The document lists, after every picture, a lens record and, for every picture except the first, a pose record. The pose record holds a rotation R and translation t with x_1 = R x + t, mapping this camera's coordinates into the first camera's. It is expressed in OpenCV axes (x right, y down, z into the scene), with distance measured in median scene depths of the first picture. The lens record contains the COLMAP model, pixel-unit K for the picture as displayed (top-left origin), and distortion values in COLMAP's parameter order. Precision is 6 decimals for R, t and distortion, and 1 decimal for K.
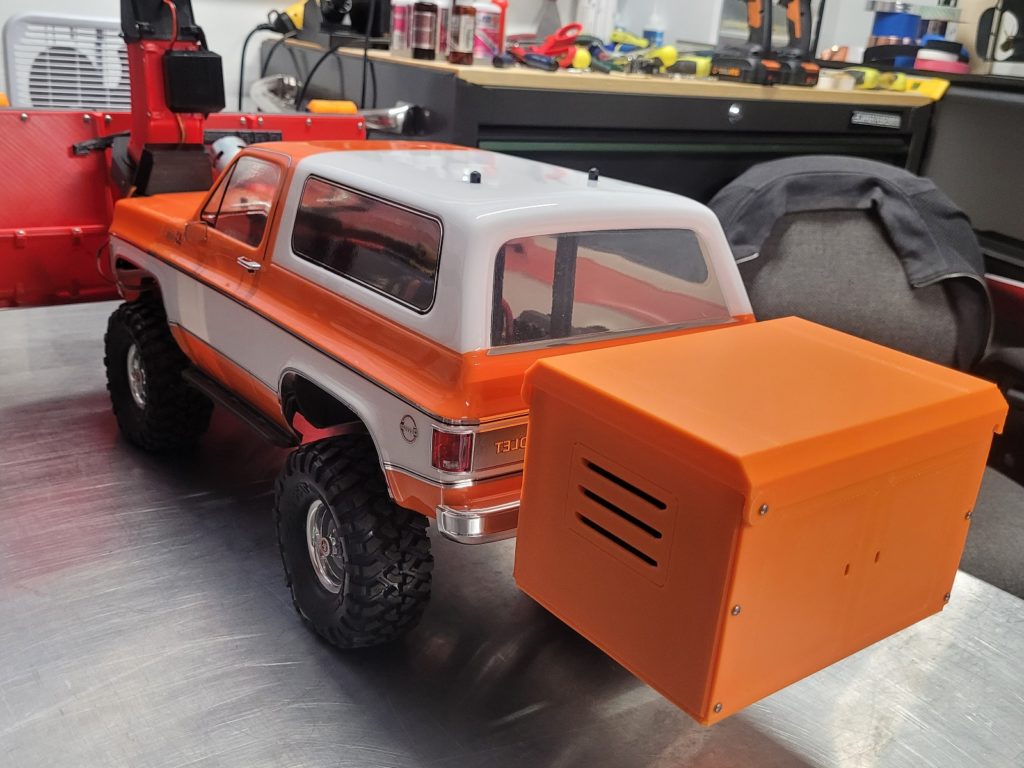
lens RADIAL K [[1057.5, 0, 514.1], [0, 1057.5, 430.0], [0, 0, 1]] dist [-0.003907, -0.028264]
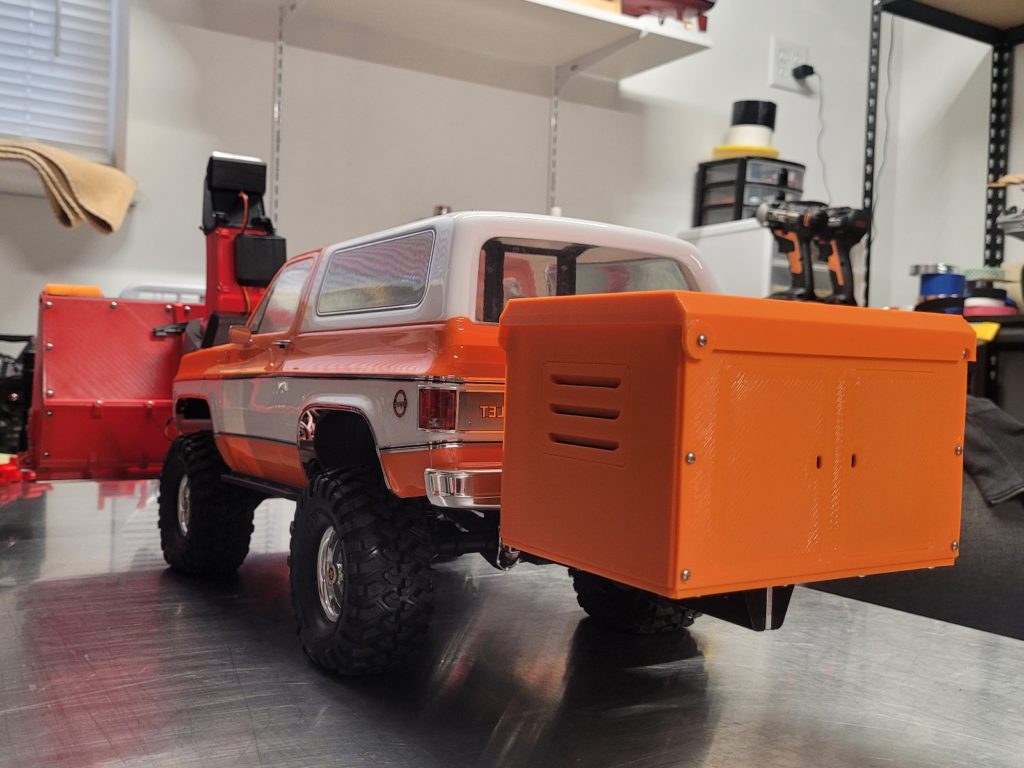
lens RADIAL K [[1062.7, 0, 512.0], [0, 1062.7, 384.0], [0, 0, 1]] dist [-0.009913, 0.008637]
pose [[0.995050, -0.047799, -0.087128, 0.057507], [0.014131, 0.935877, -0.352042, 0.196466], [0.098368, 0.349068, 0.931920, 0.010705]]
